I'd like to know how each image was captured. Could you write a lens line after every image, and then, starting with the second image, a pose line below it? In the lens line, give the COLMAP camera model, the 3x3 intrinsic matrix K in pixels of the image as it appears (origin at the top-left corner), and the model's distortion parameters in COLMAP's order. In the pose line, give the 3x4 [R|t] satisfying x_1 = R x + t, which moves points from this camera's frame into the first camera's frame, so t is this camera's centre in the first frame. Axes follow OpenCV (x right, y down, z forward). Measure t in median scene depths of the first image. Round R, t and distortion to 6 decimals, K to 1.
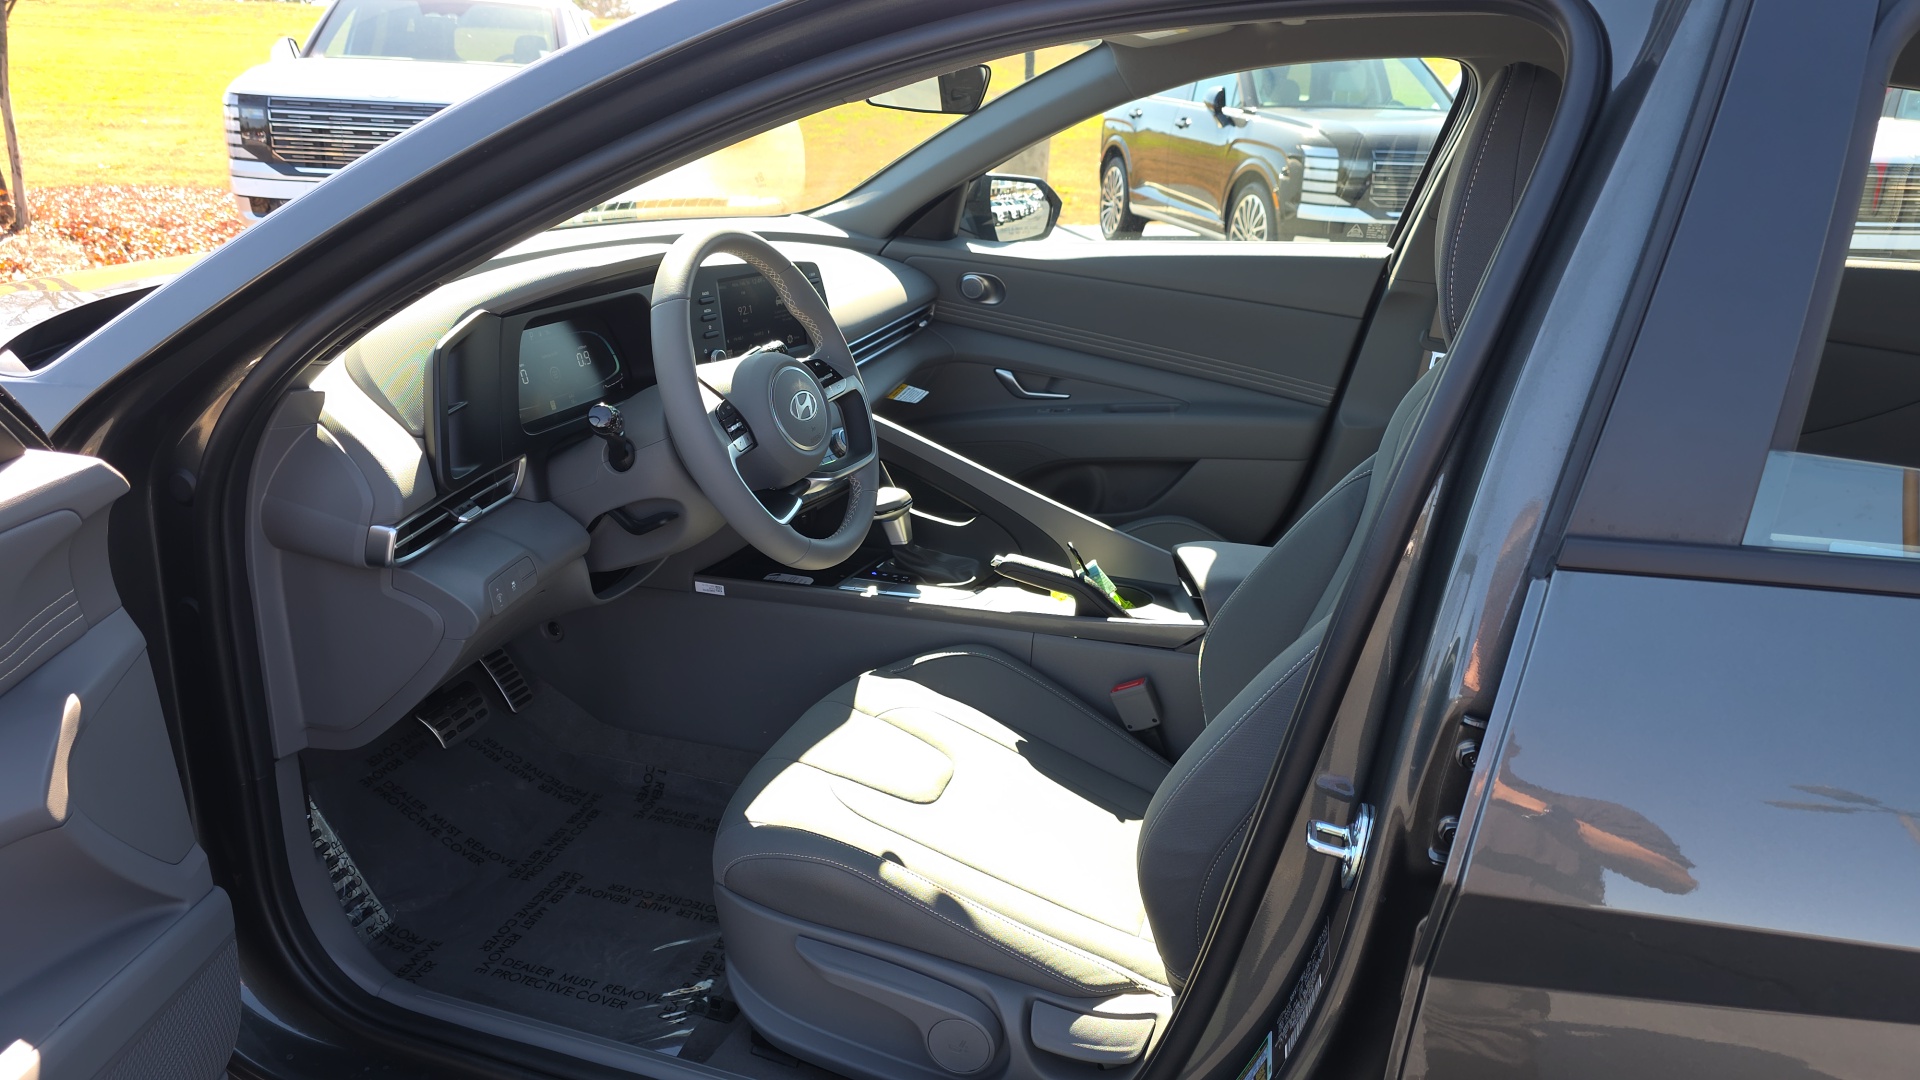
lens RADIAL K [[1308.0, 0, 943.4], [0, 1308.0, 545.3], [0, 0, 1]] dist [0.054516, -0.063890]
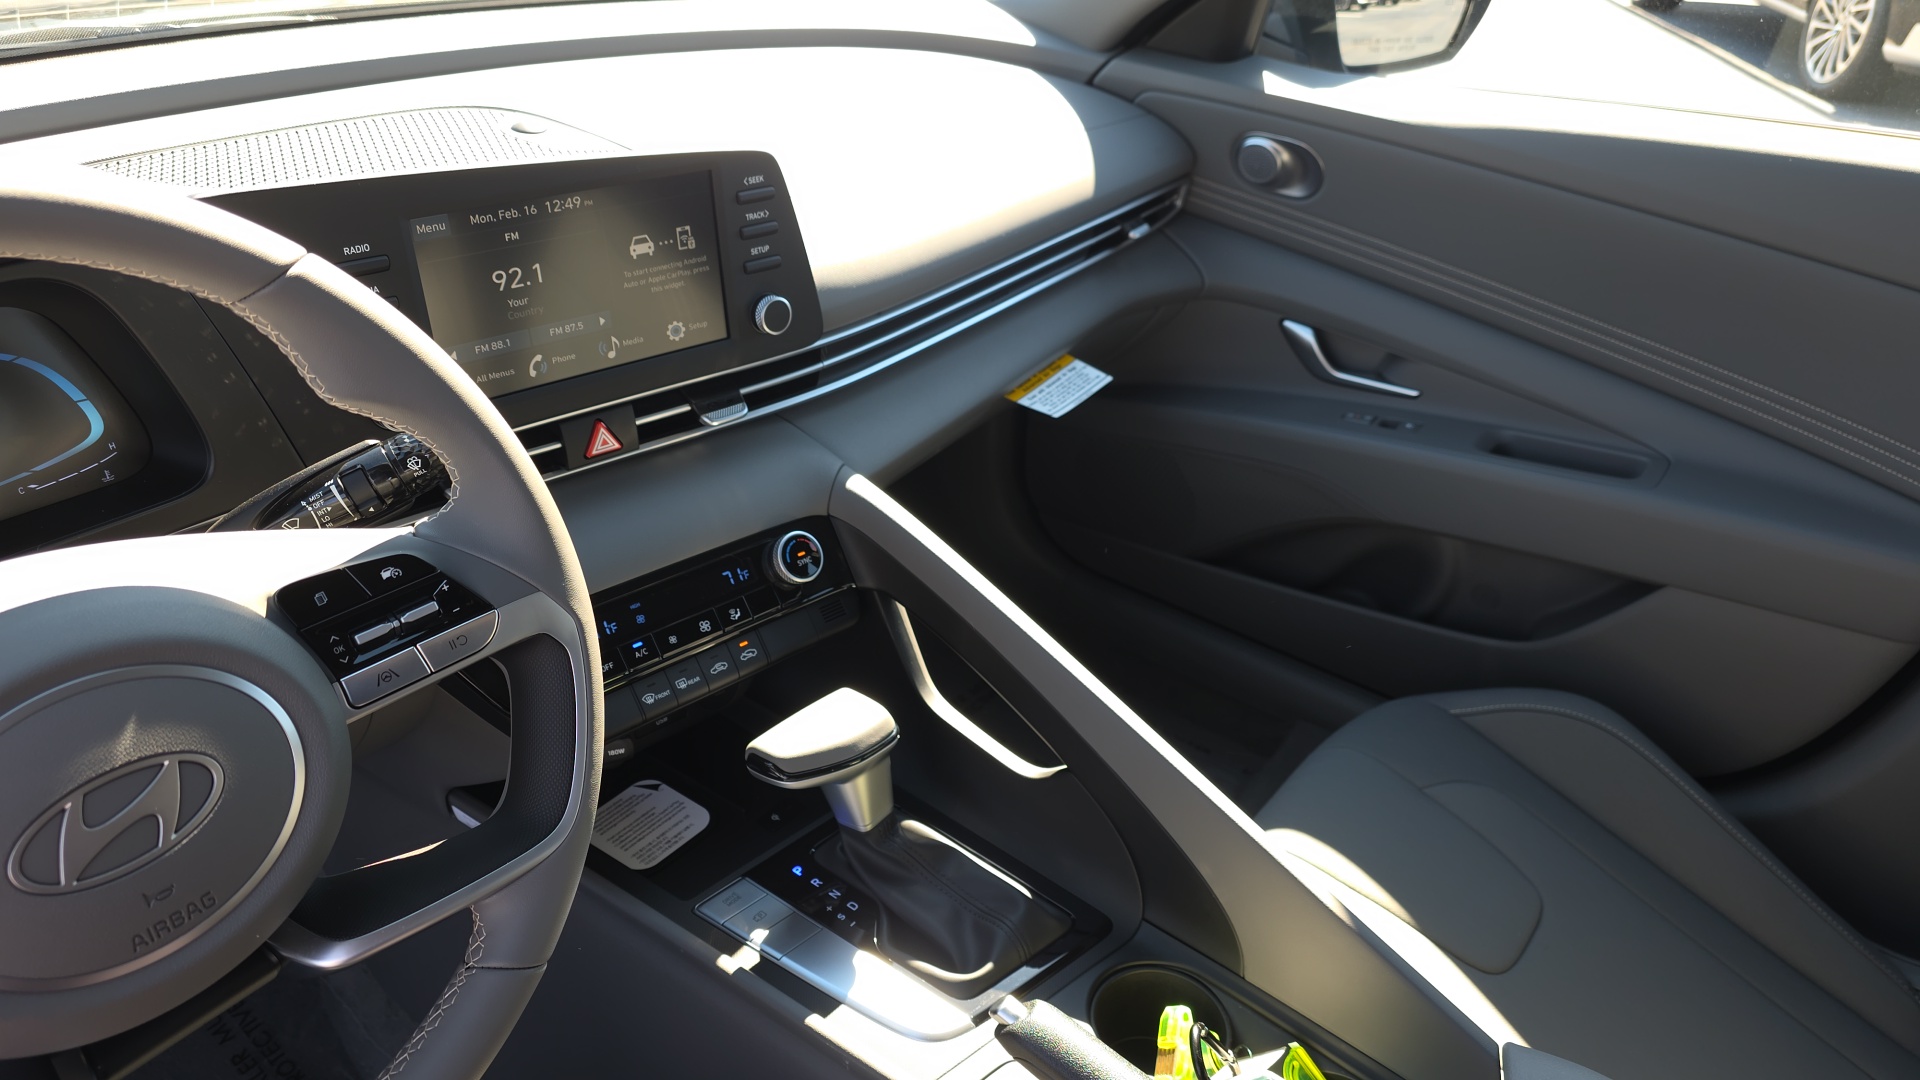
lens RADIAL K [[1311.9, 0, 939.8], [0, 1311.9, 540.0], [0, 0, 1]] dist [0.067676, -0.099058]
pose [[0.942691, 0.180343, -0.280732, 0.076804], [-0.125352, 0.971136, 0.202932, -0.143360], [0.309227, -0.156111, 0.938087, 0.454998]]
